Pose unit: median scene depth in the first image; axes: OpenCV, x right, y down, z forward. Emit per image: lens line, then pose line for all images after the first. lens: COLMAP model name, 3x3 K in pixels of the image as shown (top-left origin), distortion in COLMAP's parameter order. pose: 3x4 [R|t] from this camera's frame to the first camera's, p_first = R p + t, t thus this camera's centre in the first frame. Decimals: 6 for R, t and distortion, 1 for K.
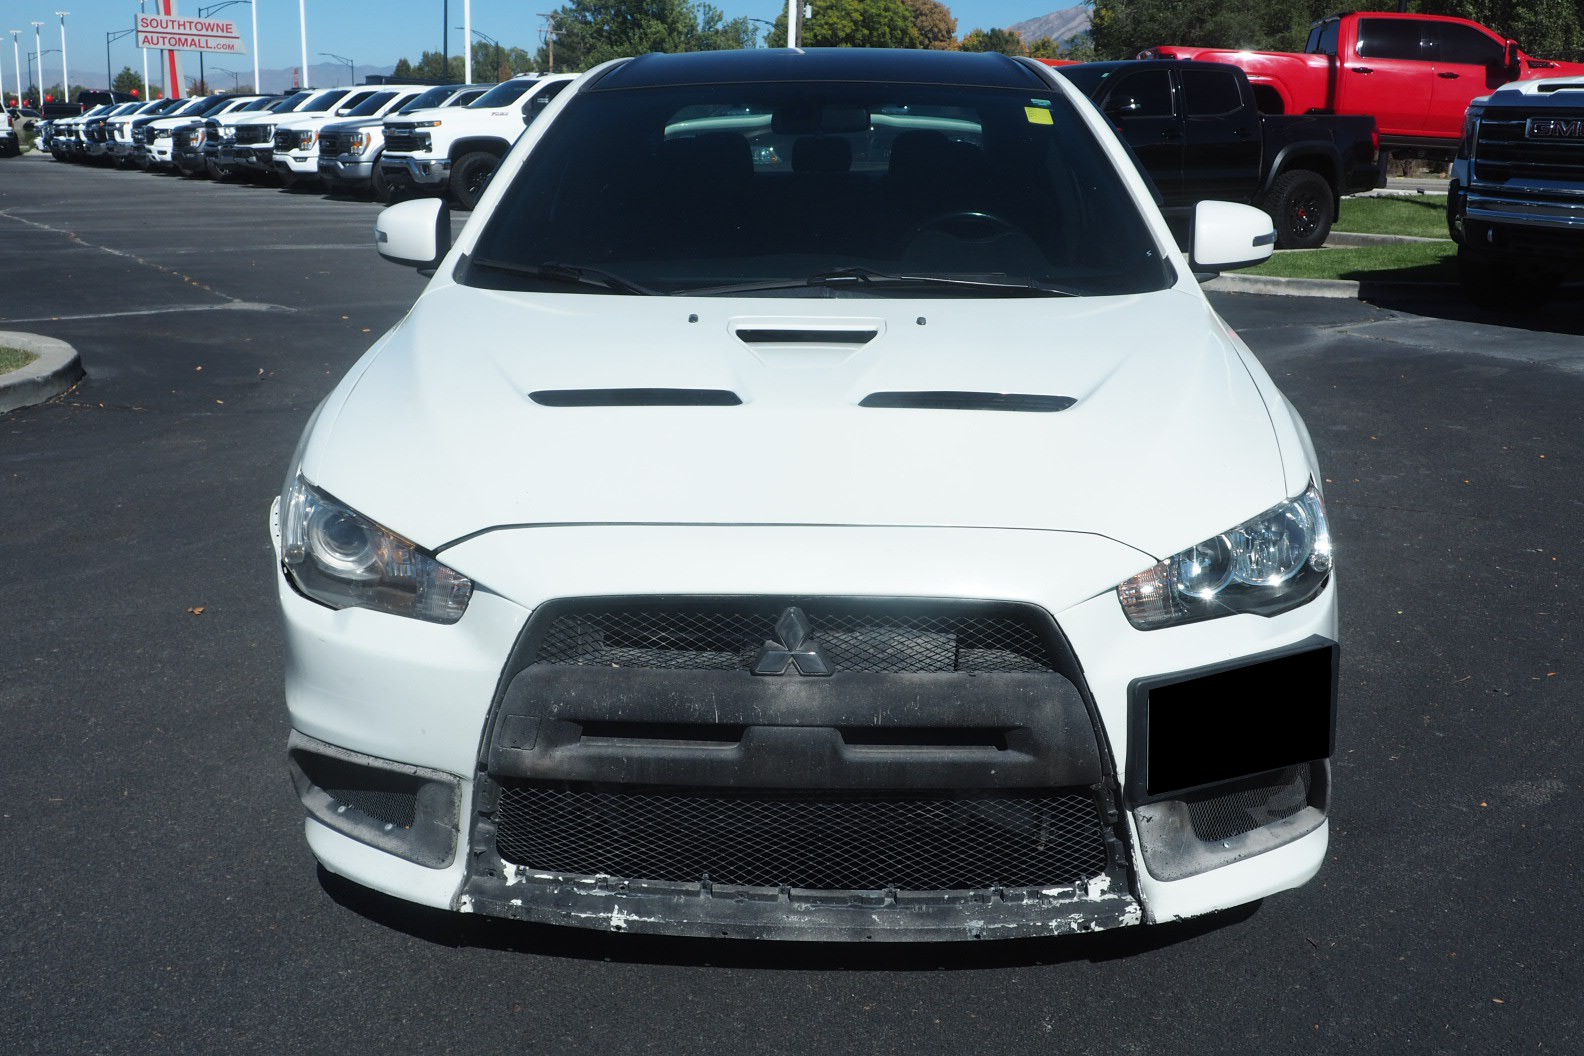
lens RADIAL K [[1606.7, 0, 791.9], [0, 1606.7, 530.6], [0, 0, 1]] dist [-0.009164, 0.000000]
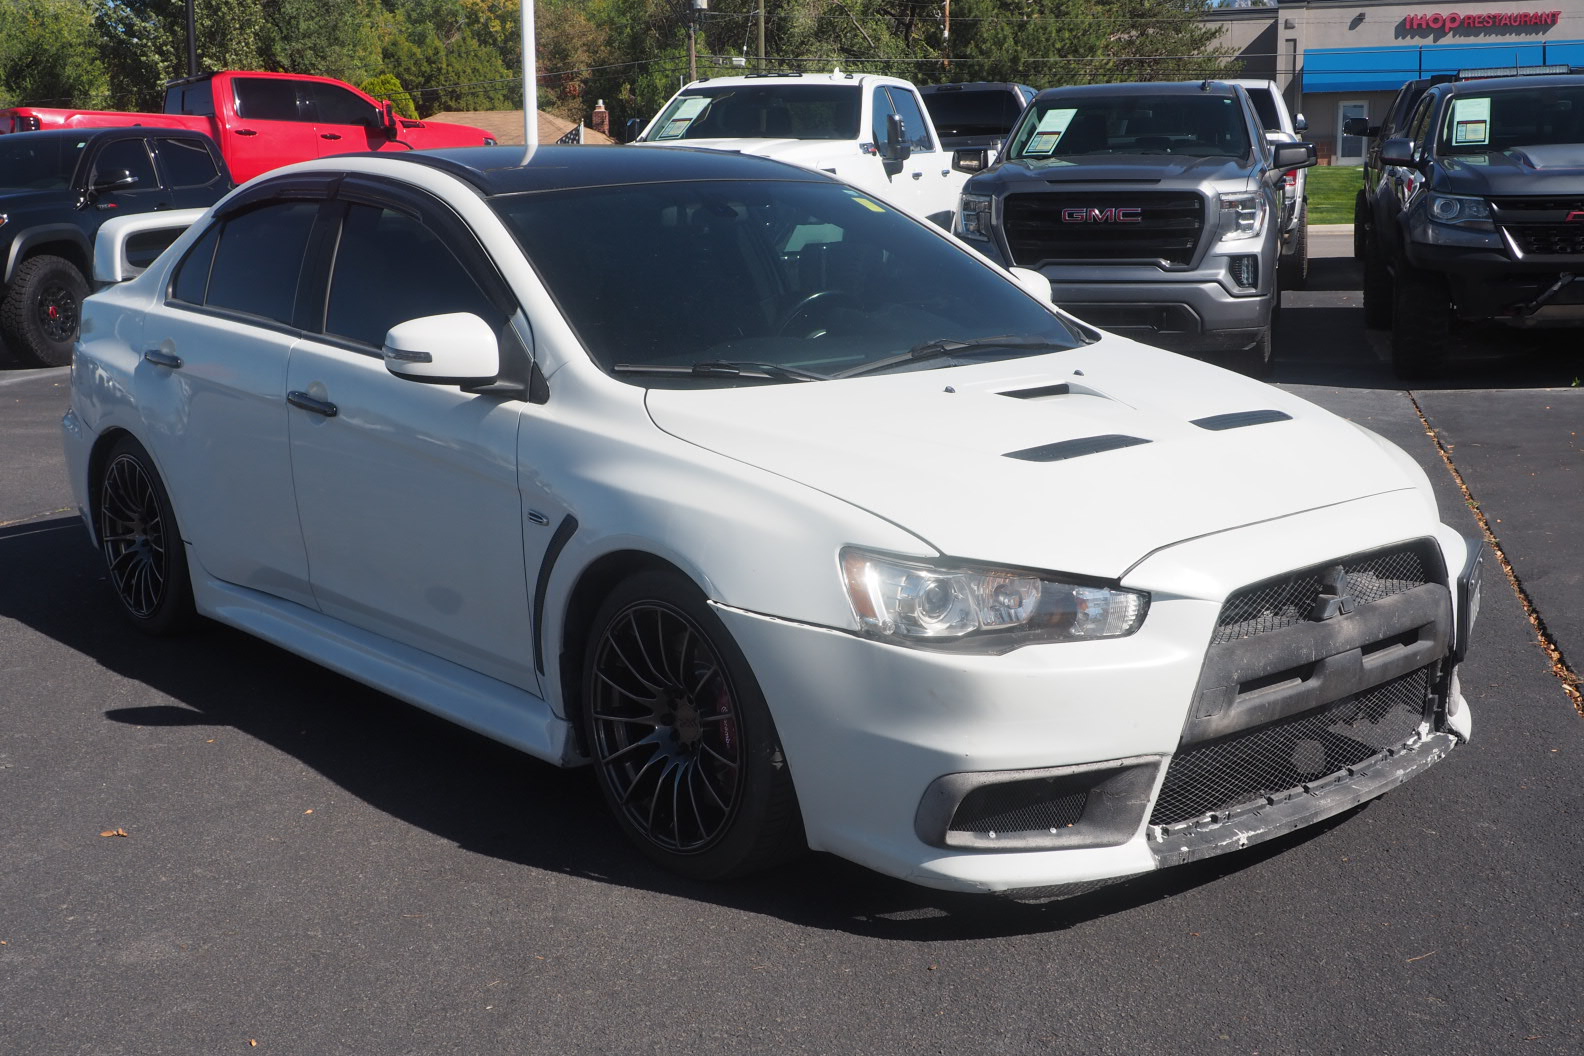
lens RADIAL K [[1834.9, 0, 791.8], [0, 1834.9, 529.9], [0, 0, 1]] dist [0.005240, 0.000000]
pose [[0.742315, -0.153351, 0.652267, -1.277597], [0.192819, 0.981170, 0.011239, -0.085257], [-0.641708, 0.117426, 0.757906, 0.086196]]
